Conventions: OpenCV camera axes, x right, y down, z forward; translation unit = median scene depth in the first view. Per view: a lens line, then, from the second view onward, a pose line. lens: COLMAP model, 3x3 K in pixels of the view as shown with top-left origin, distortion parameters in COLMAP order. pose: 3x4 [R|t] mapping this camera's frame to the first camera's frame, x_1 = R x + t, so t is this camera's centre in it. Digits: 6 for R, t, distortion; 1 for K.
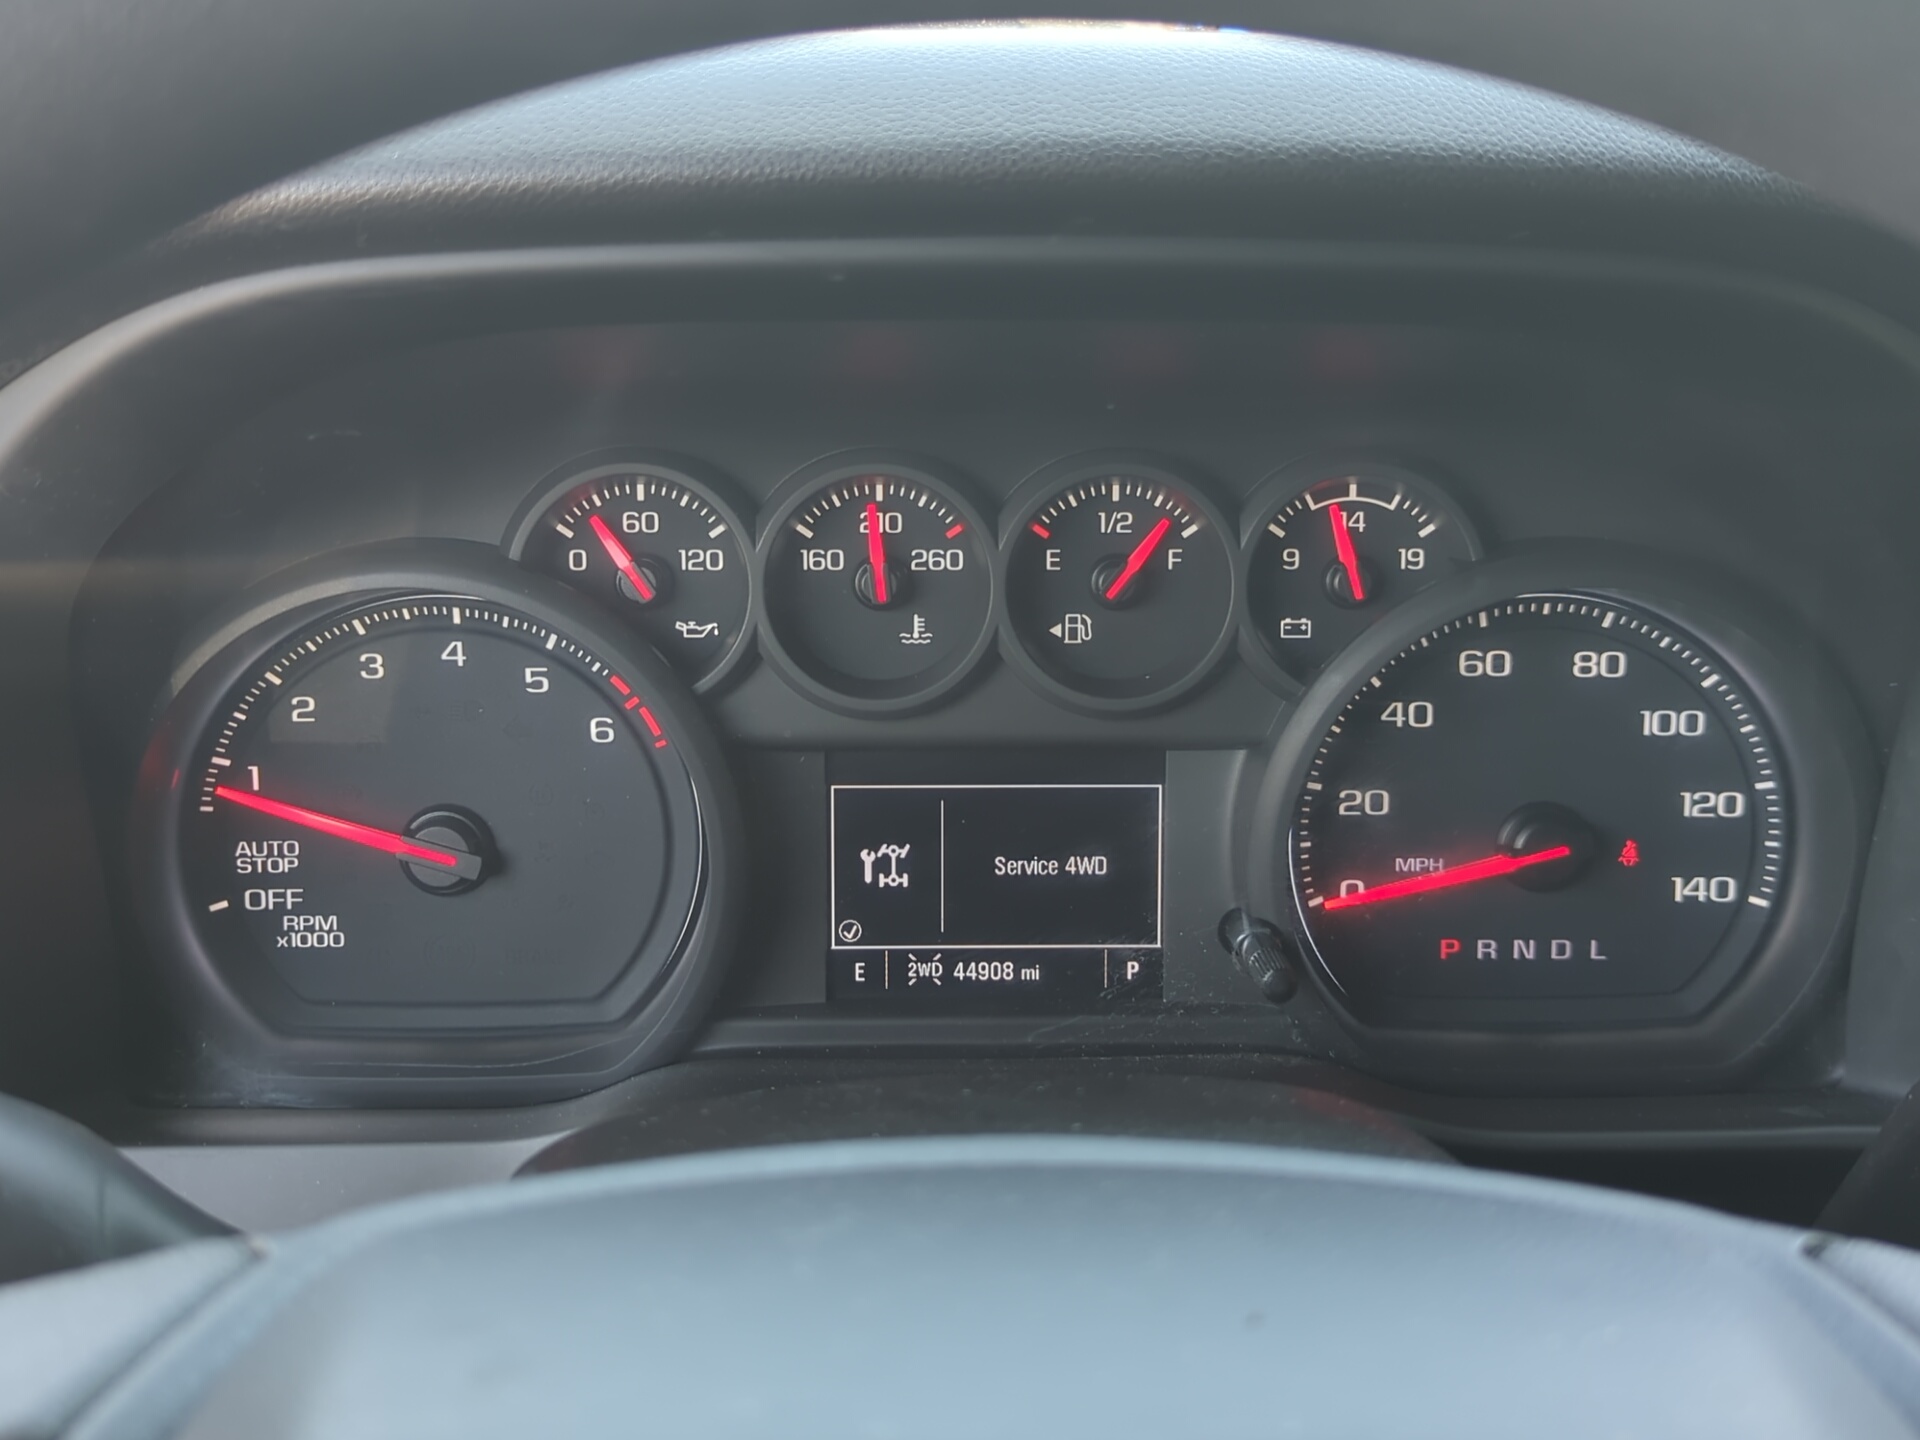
lens RADIAL K [[2212.5, 0, 985.3], [0, 2212.5, 674.3], [0, 0, 1]] dist [0.080766, -0.282224]
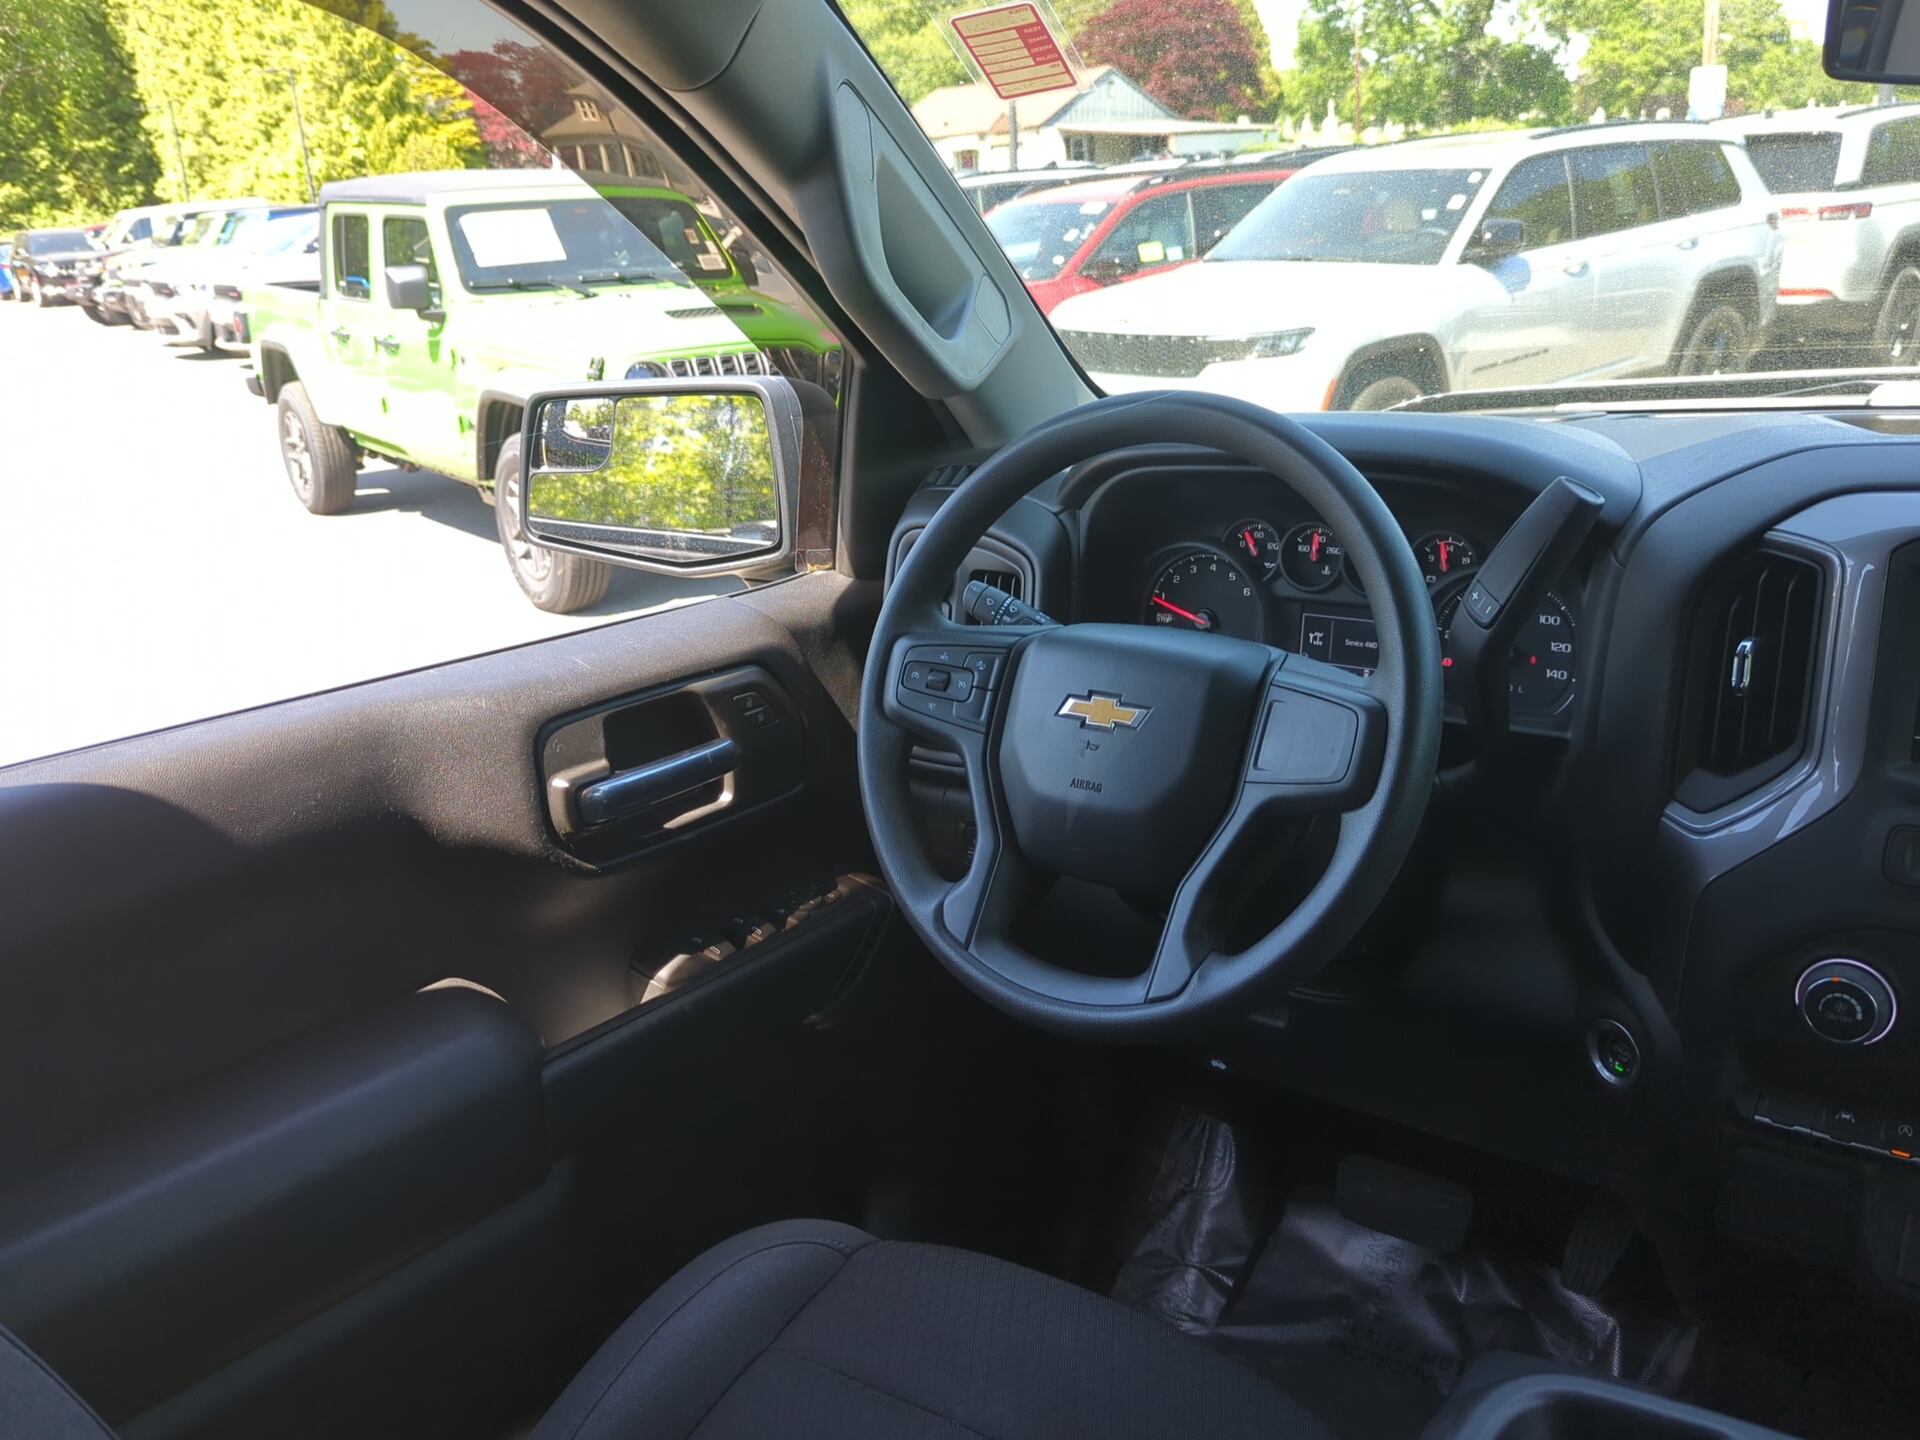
lens RADIAL K [[1557.5, 0, 969.3], [0, 1557.5, 696.2], [0, 0, 1]] dist [0.058197, -0.070534]
pose [[0.776977, 0.129613, -0.616042, 1.088899], [-0.132857, 0.990295, 0.040790, 0.152842], [0.615350, 0.050152, 0.786657, -1.306366]]
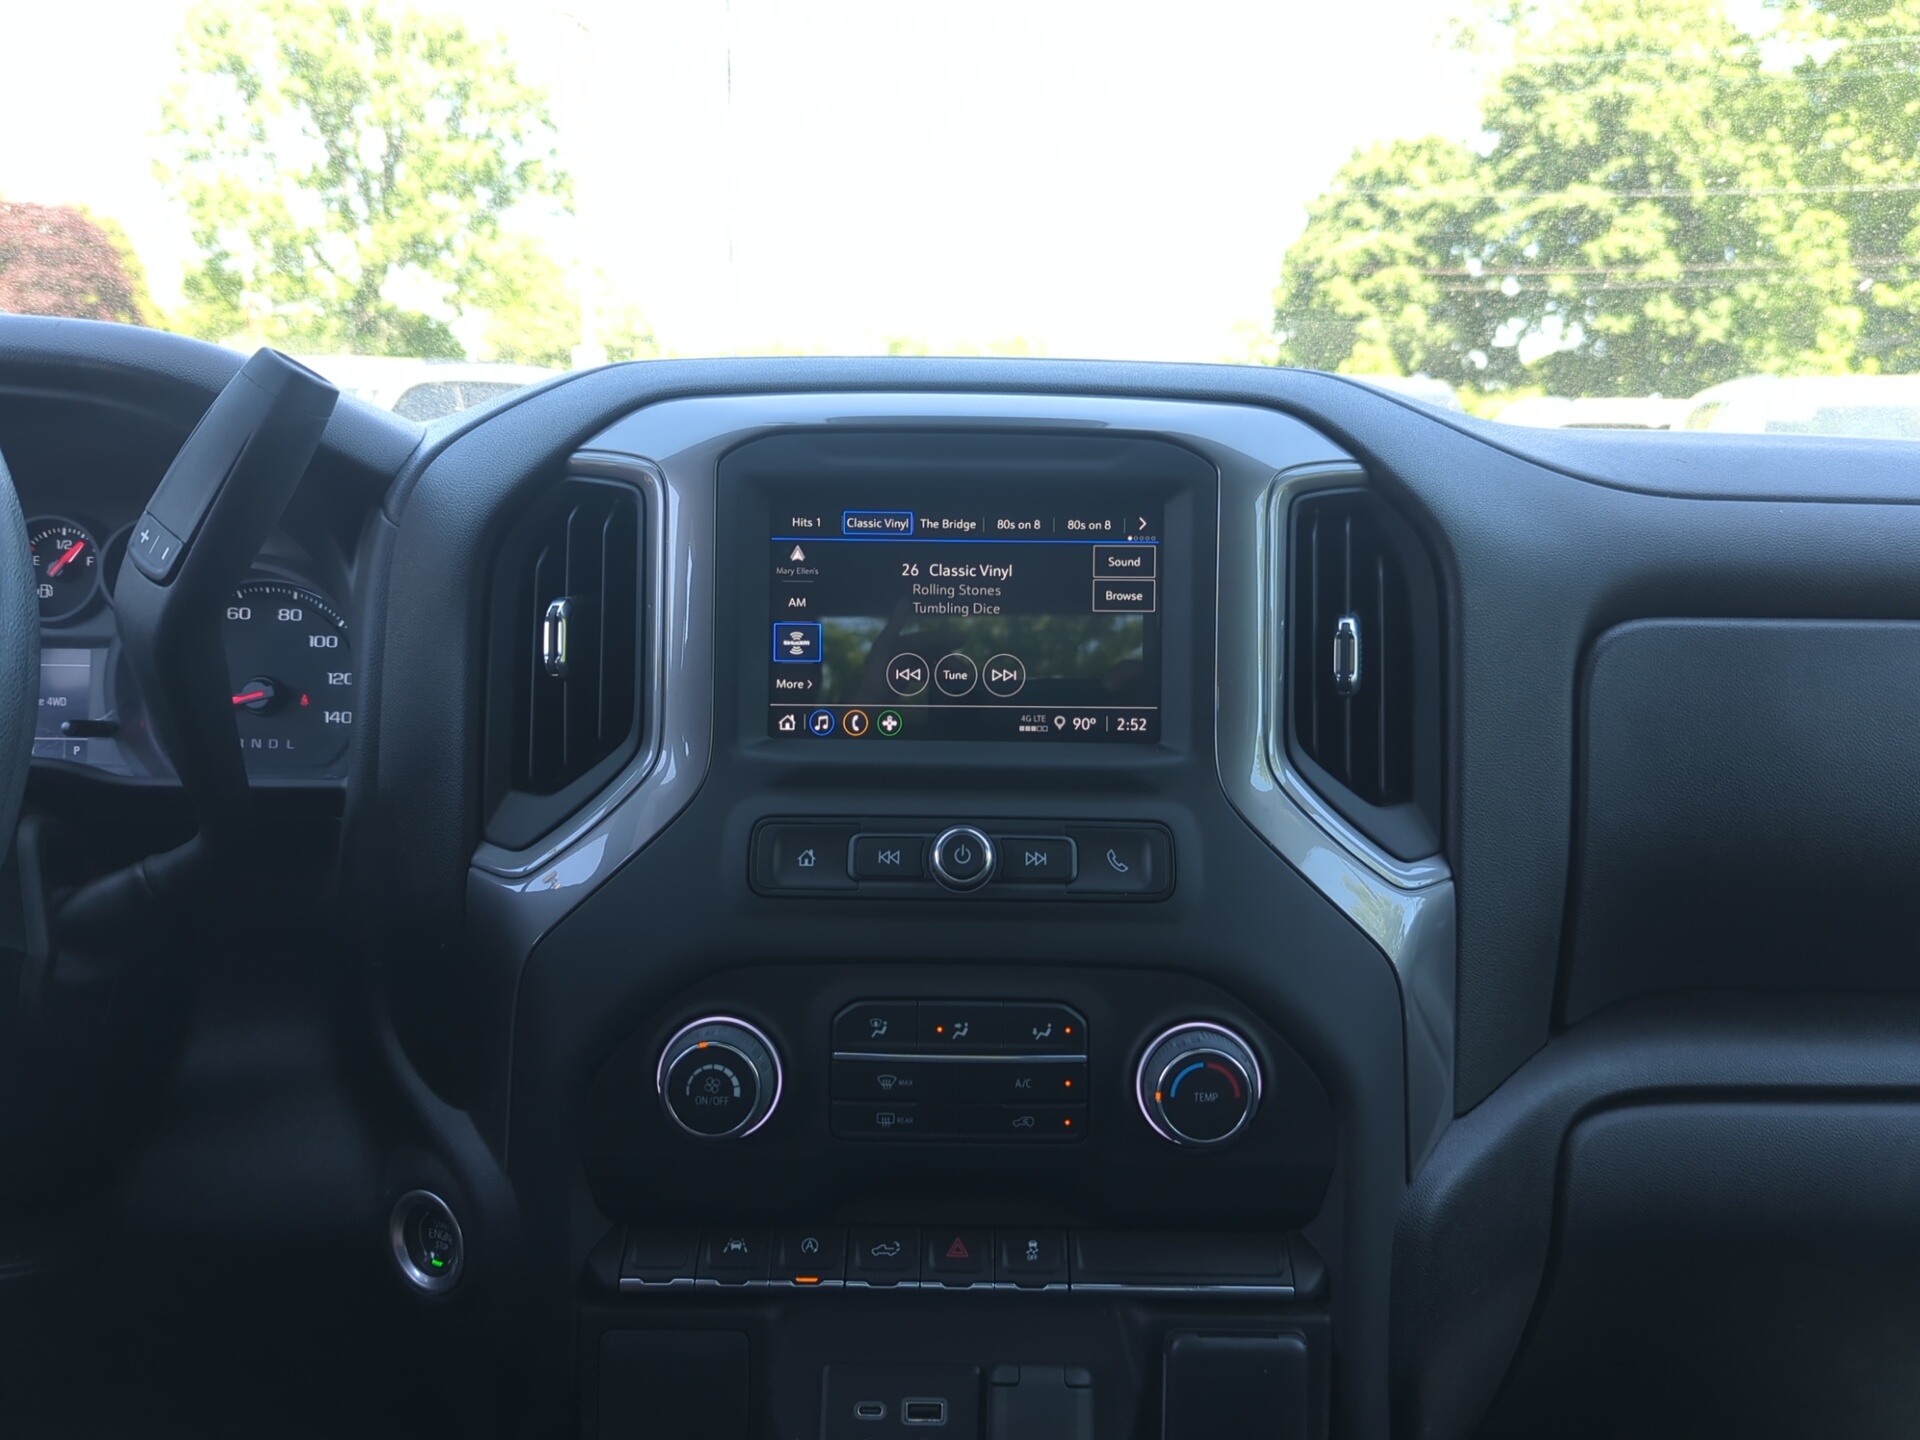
lens RADIAL K [[1539.1, 0, 984.5], [0, 1539.1, 698.8], [0, 0, 1]] dist [0.053686, -0.060263]
pose [[0.999737, 0.014431, -0.017824, 1.035414], [-0.017266, 0.985151, -0.170818, 0.345330], [0.015095, 0.171081, 0.985141, -0.544878]]
